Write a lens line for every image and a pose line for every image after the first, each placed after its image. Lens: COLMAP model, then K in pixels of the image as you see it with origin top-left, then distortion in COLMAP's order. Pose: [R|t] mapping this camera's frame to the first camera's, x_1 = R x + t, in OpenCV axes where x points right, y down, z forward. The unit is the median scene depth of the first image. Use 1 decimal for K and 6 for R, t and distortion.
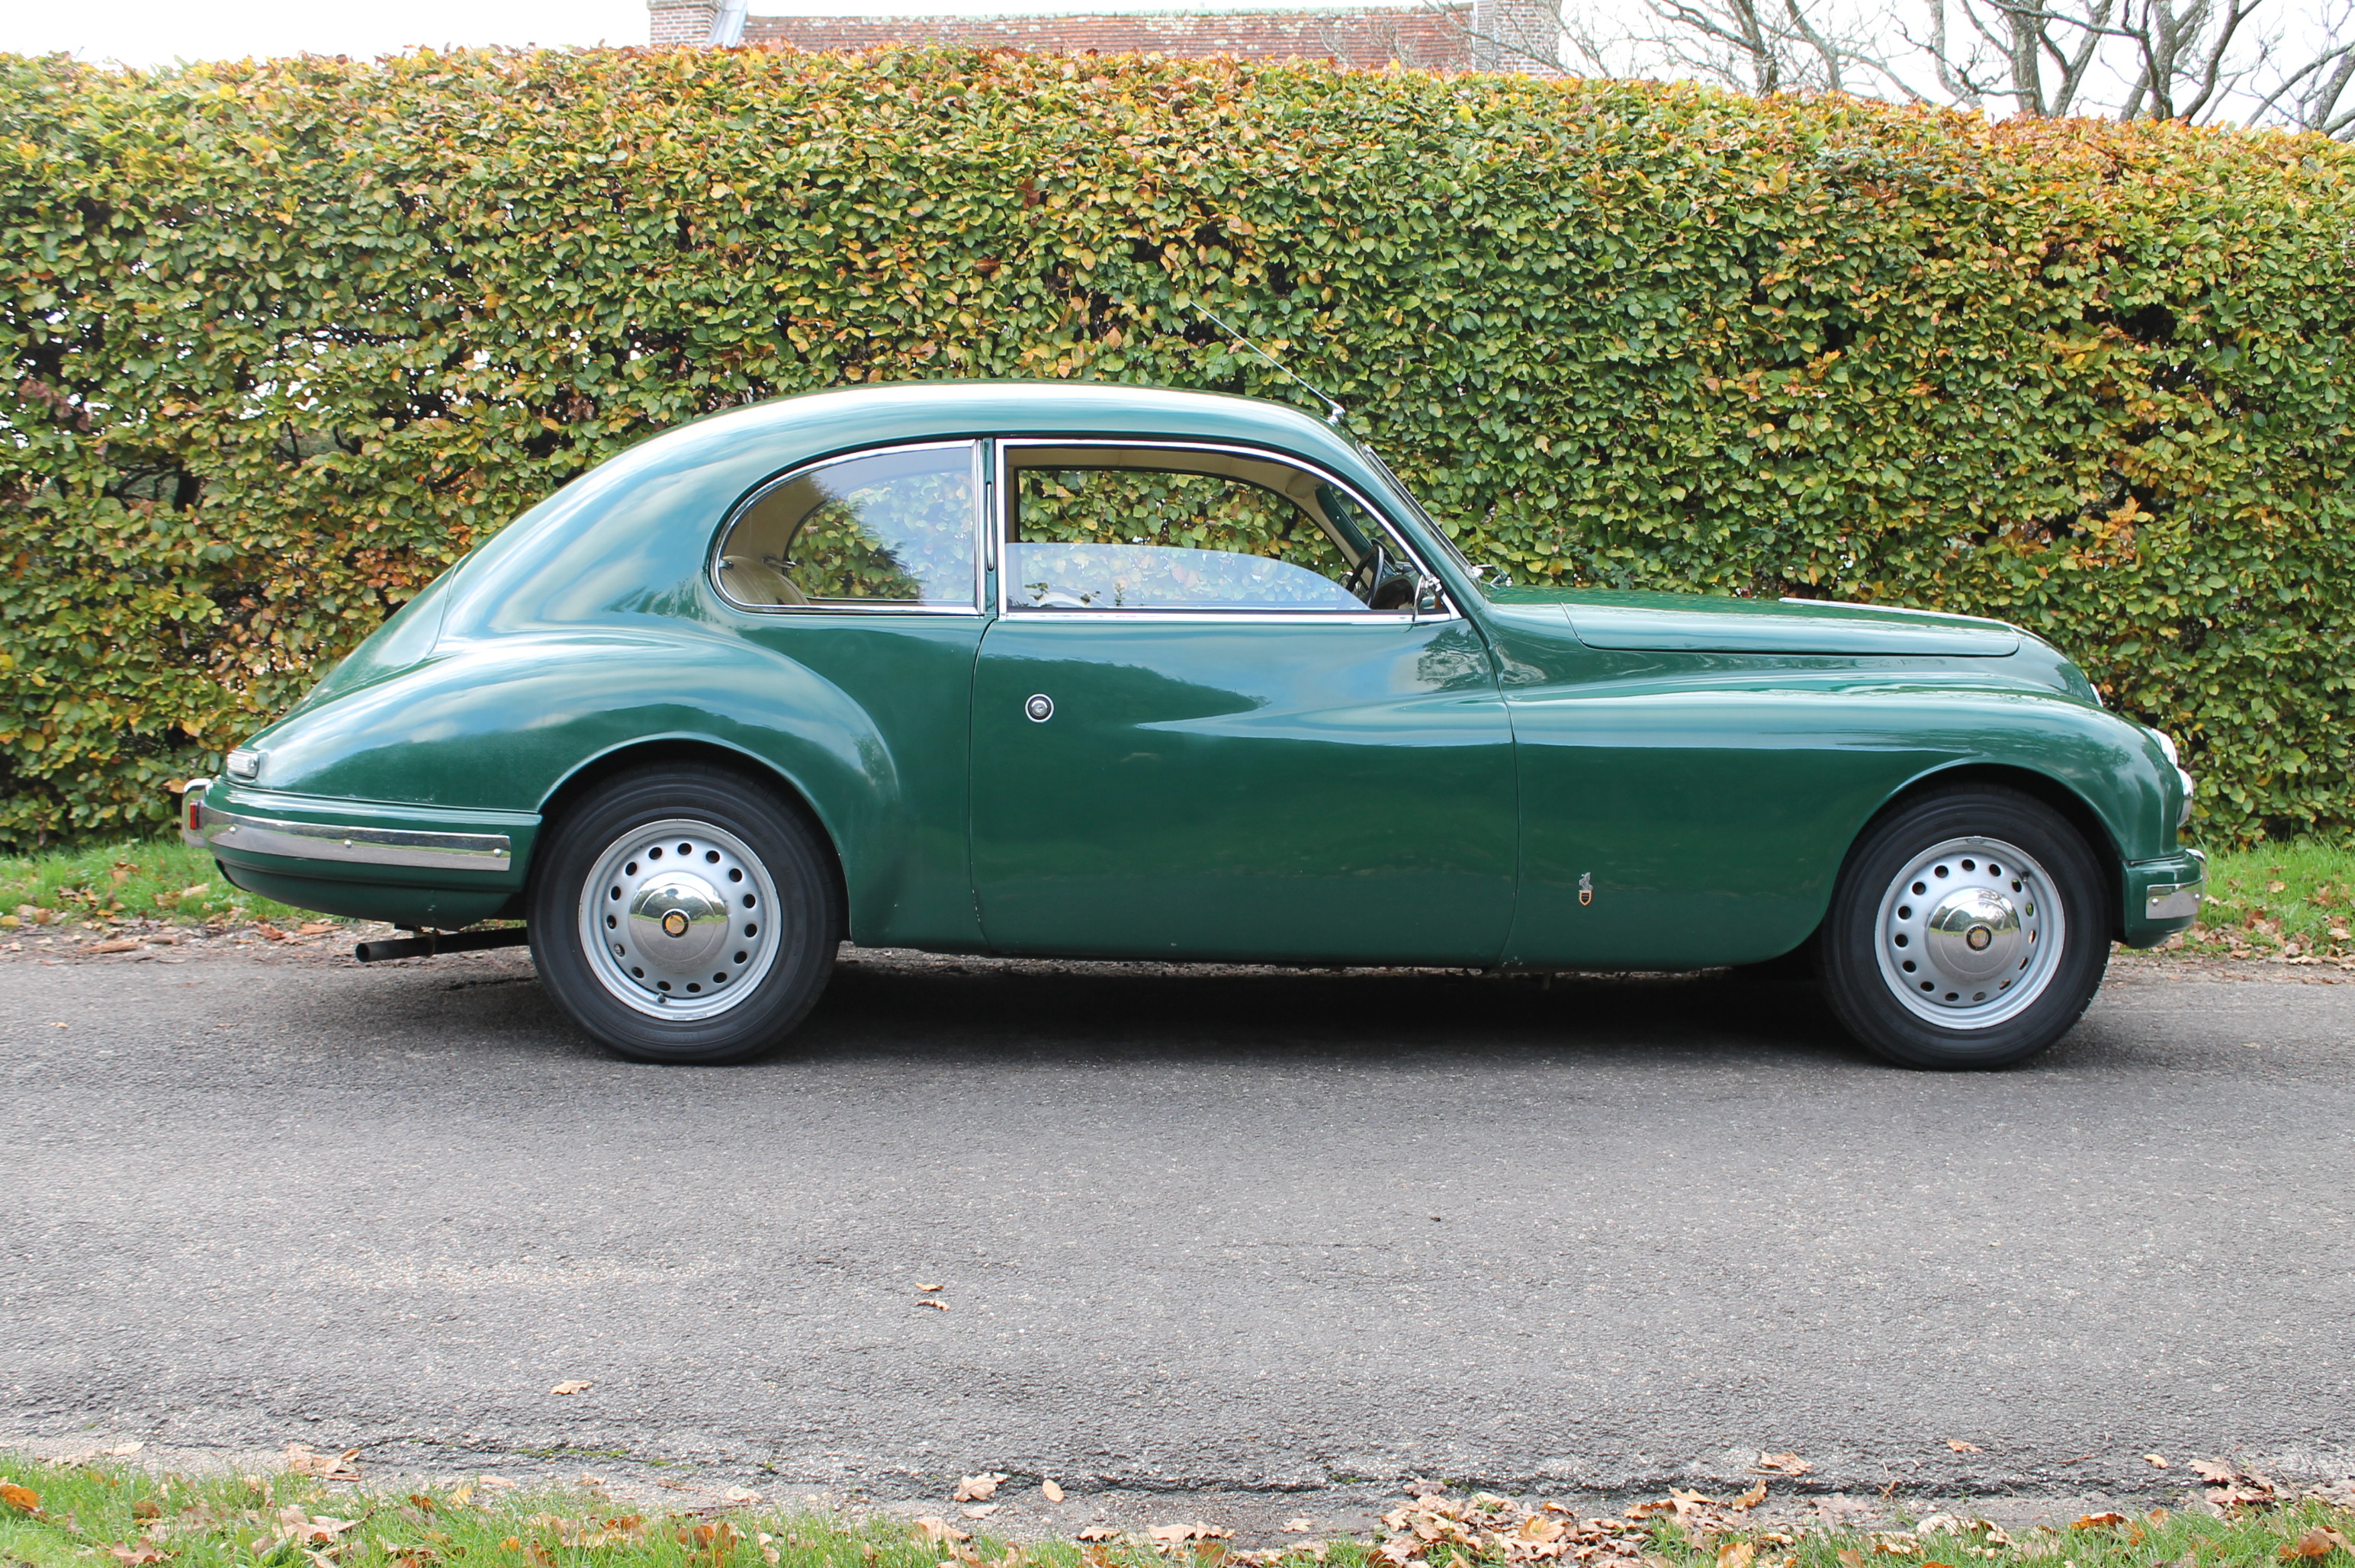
lens RADIAL K [[2332.7, 0, 1343.2], [0, 2332.7, 848.1], [0, 0, 1]] dist [-0.086544, 0.000000]
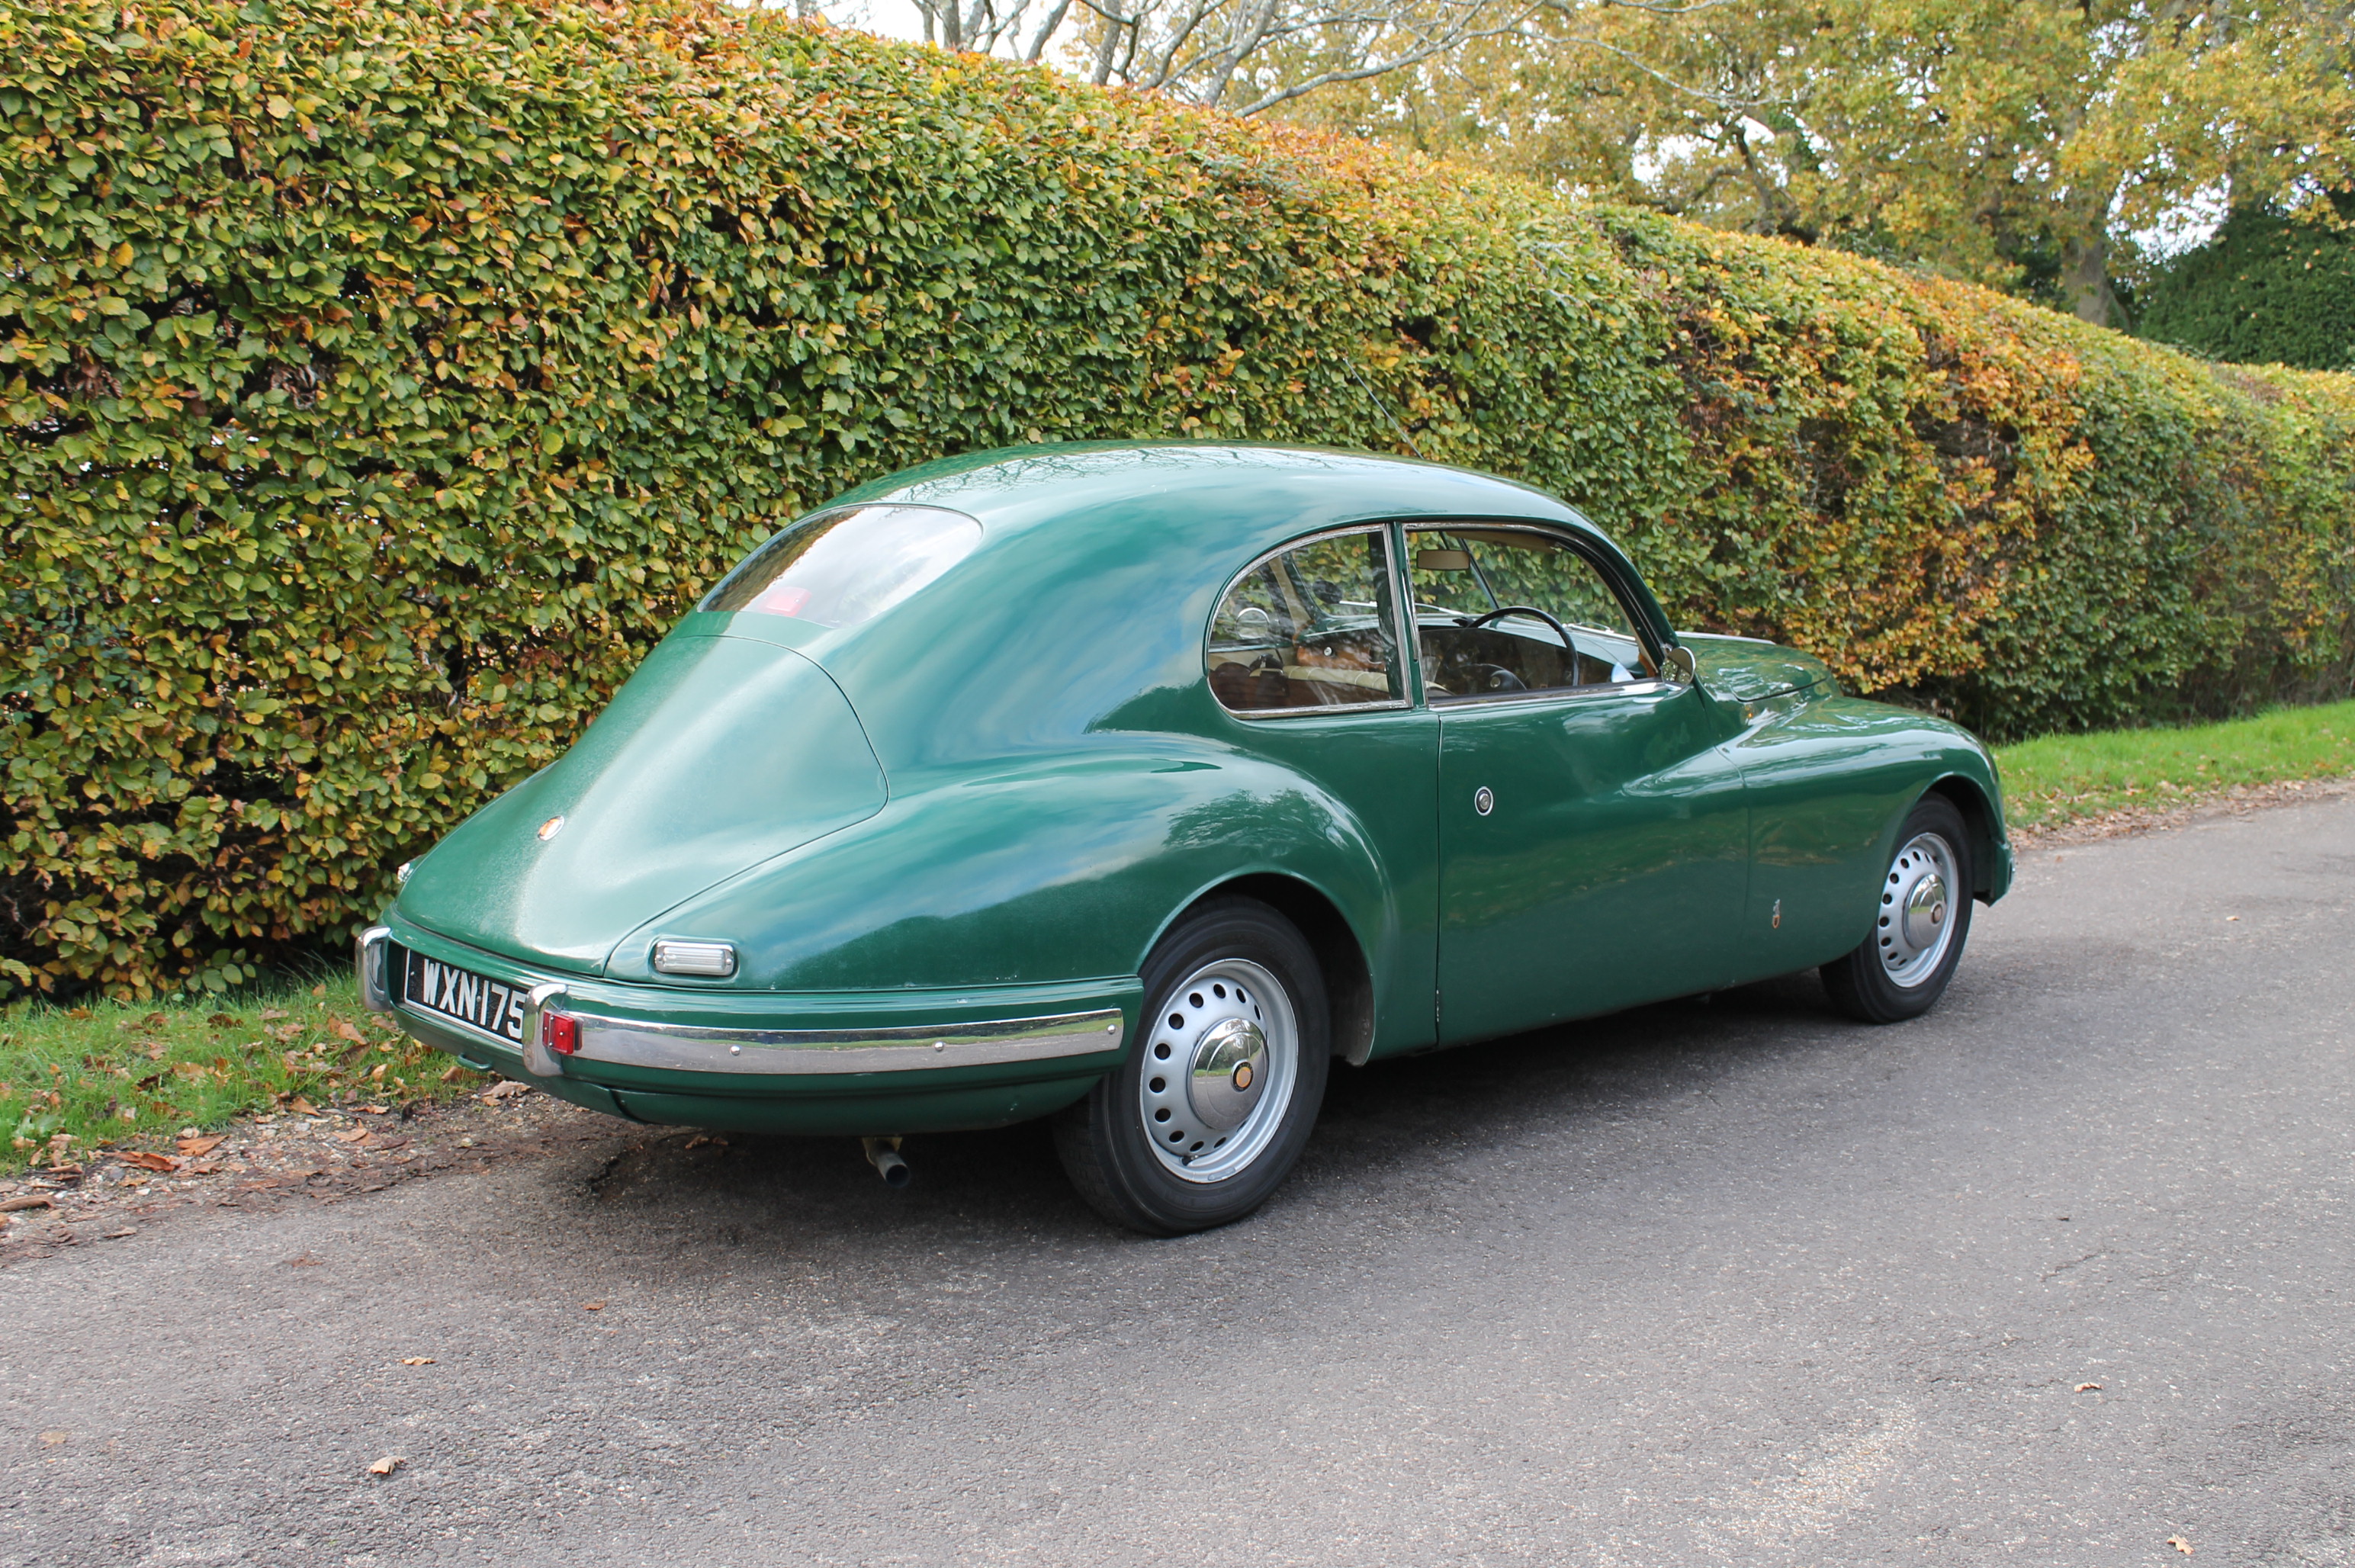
lens RADIAL K [[2332.7, 0, 1196.5], [0, 2332.7, 787.7], [0, 0, 1]] dist [-0.086544, 0.000000]
pose [[0.753117, -0.083618, 0.652551, -0.546313], [0.058207, 0.996469, 0.060510, -0.083323], [-0.655307, -0.007588, 0.755325, 0.208546]]
